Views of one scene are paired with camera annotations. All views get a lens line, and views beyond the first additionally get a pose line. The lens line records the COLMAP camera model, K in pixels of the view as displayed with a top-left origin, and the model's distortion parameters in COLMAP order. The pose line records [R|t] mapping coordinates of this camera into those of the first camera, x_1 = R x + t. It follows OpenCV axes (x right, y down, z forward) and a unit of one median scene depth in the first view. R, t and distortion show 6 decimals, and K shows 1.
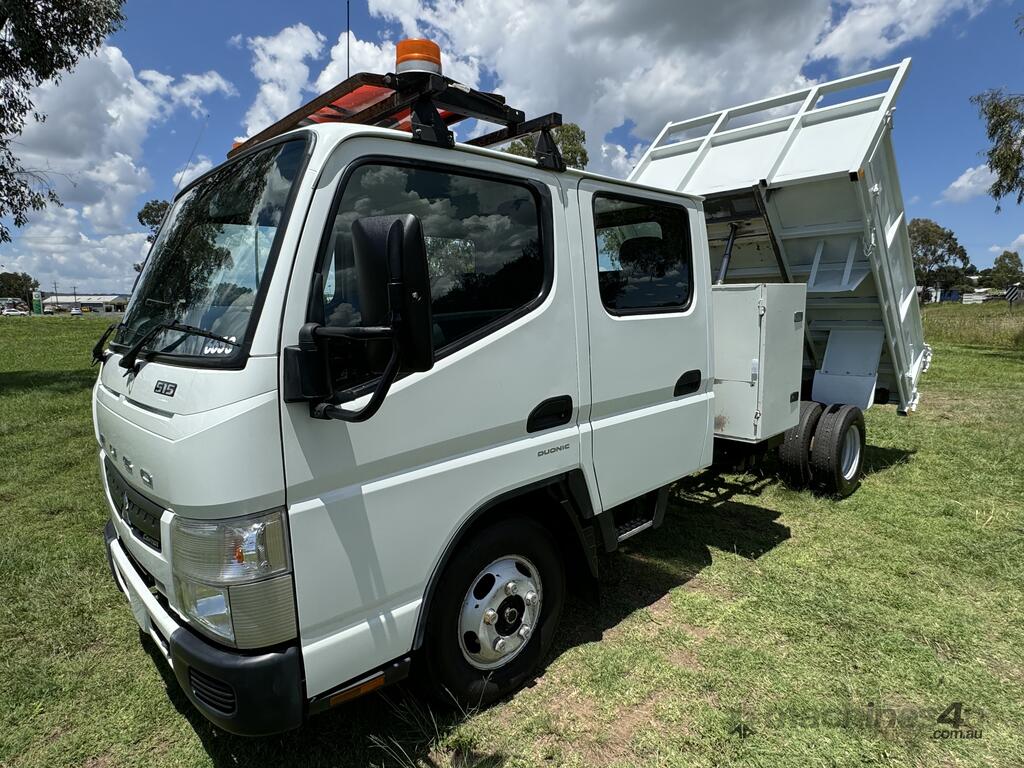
lens RADIAL K [[587.6, 0, 509.5], [0, 587.6, 380.7], [0, 0, 1]] dist [0.002525, 0.001147]
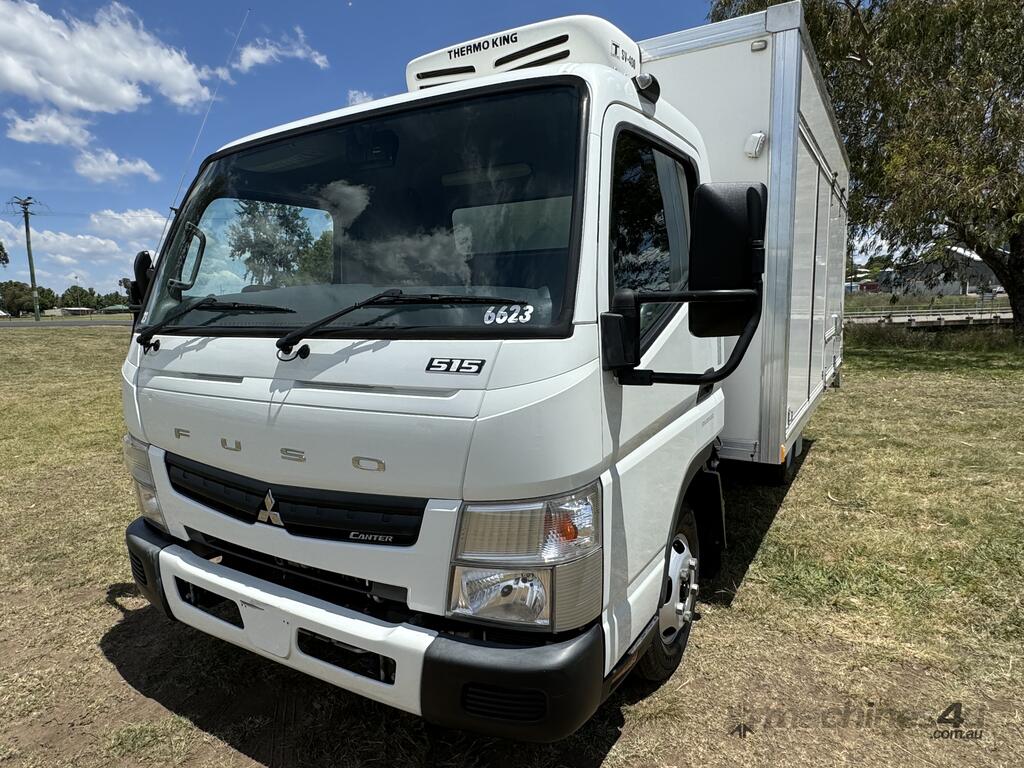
lens RADIAL K [[587.6, 0, 507.4], [0, 587.6, 384.2], [0, 0, 1]] dist [0.002525, 0.001147]
pose [[0.969534, -0.039681, 0.241723, -0.491152], [0.038626, 0.999212, 0.009101, 0.028288], [-0.241894, 0.000514, 0.970303, 0.061671]]
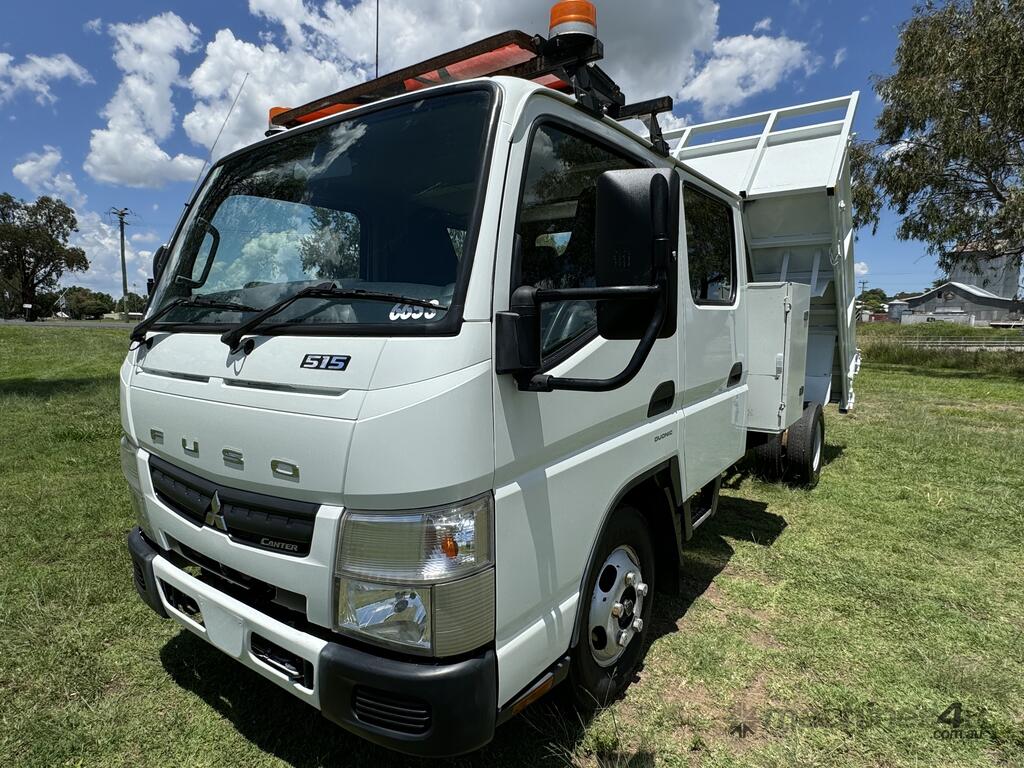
lens RADIAL K [[587.6, 0, 514.0], [0, 587.6, 381.3], [0, 0, 1]] dist [0.002525, 0.001147]
pose [[0.981667, -0.003475, 0.190573, -0.336062], [0.007815, 0.999727, -0.022023, 0.043632], [-0.190445, 0.023109, 0.981426, 0.072586]]
